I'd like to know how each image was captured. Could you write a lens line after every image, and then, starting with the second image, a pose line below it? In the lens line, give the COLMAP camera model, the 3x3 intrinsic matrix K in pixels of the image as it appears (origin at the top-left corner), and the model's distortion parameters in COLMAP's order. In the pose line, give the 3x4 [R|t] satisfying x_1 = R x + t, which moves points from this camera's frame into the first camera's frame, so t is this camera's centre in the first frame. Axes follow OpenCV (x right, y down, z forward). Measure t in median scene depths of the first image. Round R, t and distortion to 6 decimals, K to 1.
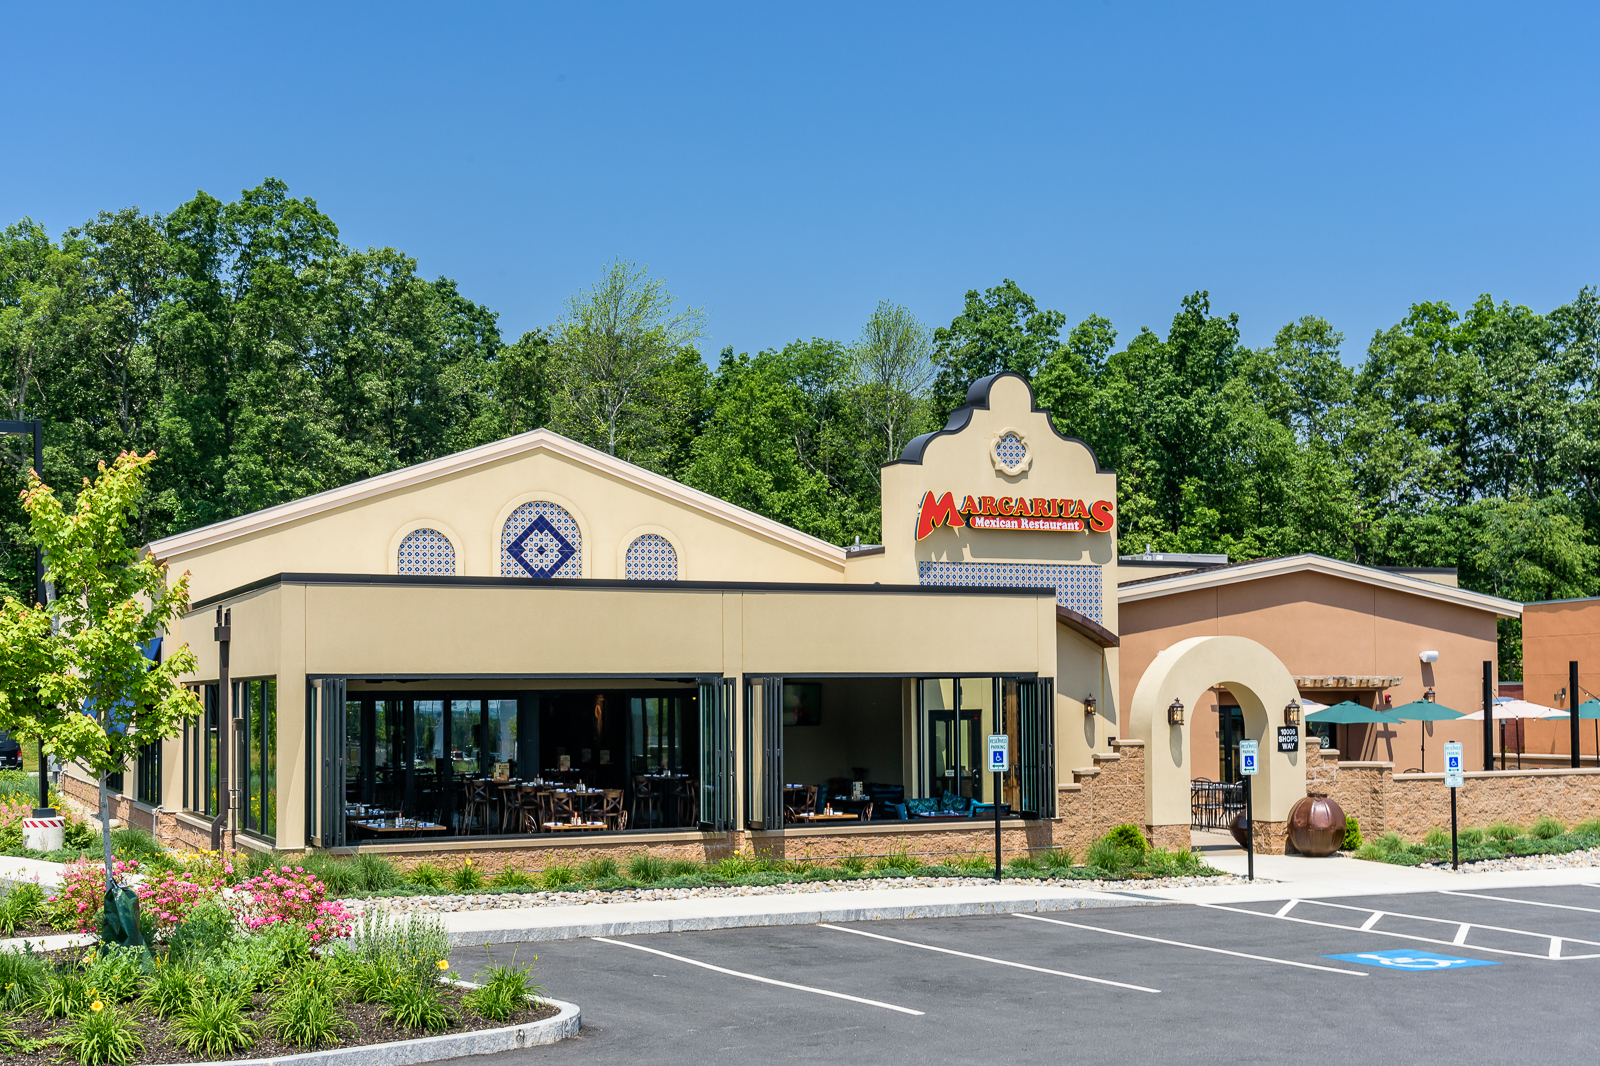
lens RADIAL K [[1901.9, 0, 800.0], [0, 1901.9, 533.0], [0, 0, 1]] dist [0.048386, 0.004918]
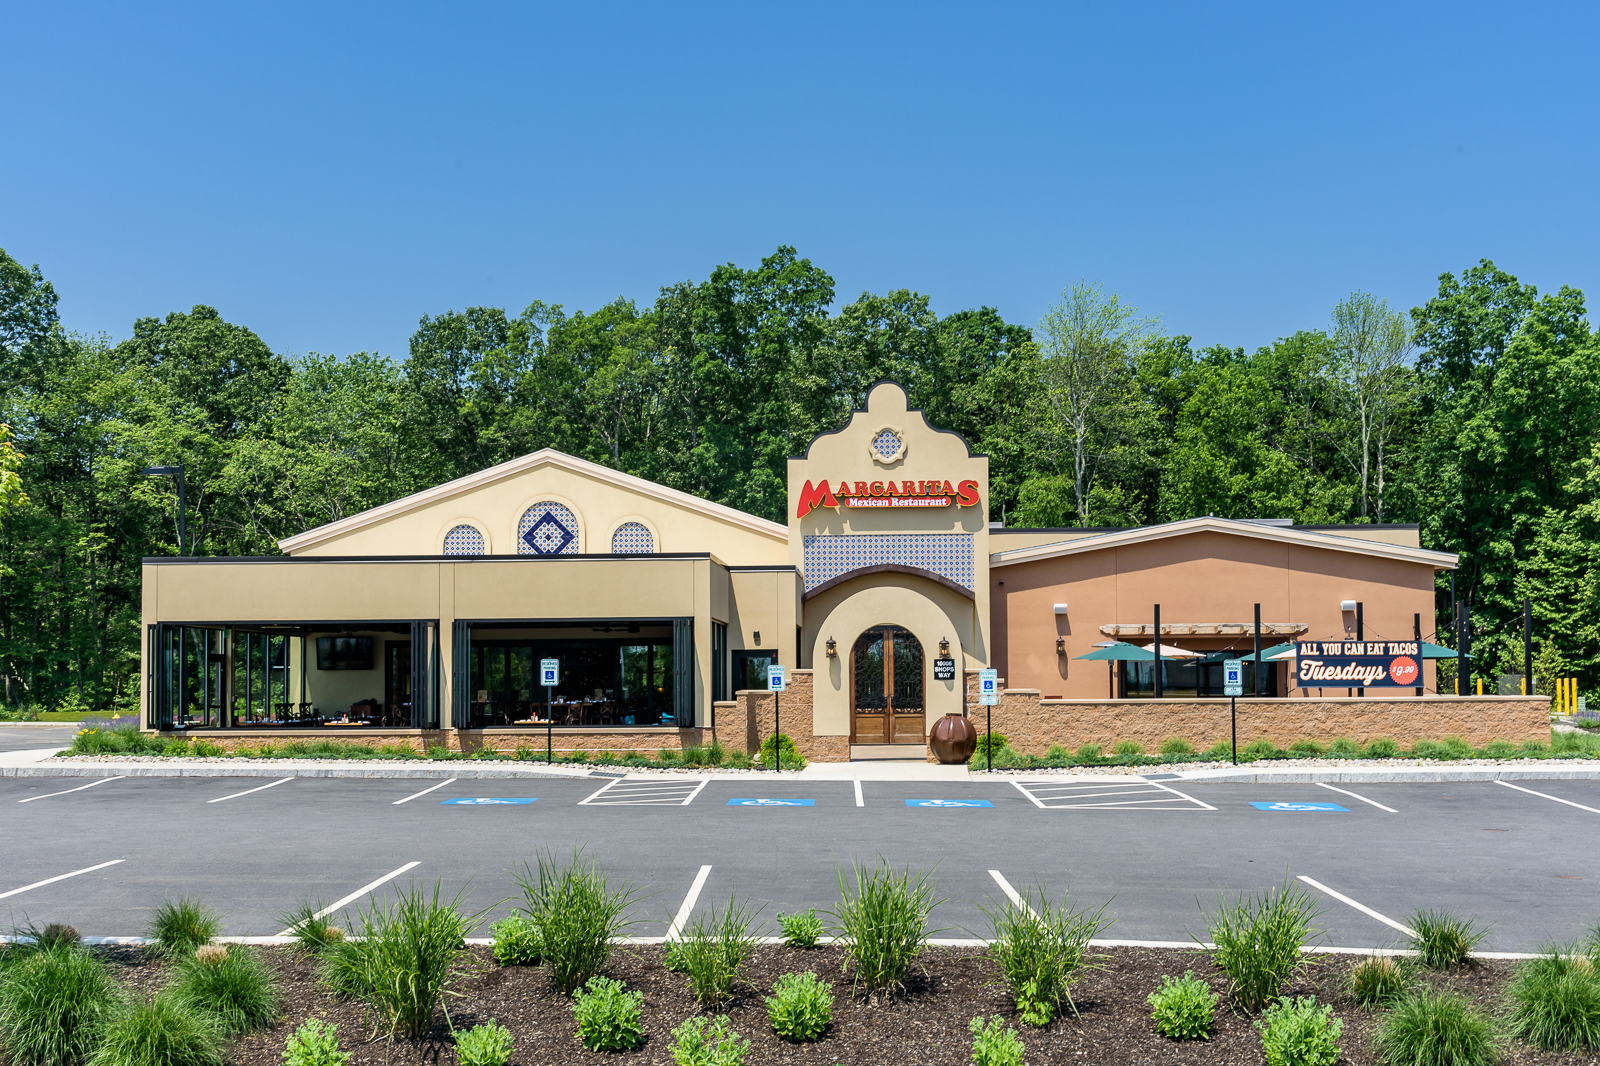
lens RADIAL K [[1738.4, 0, 800.0], [0, 1738.4, 533.0], [0, 0, 1]] dist [0.099293, -0.002499]
pose [[0.895404, -0.035757, -0.443817, 0.570992], [0.037498, 0.999285, -0.004857, 0.018554], [0.443674, -0.012293, 0.896104, -0.039684]]
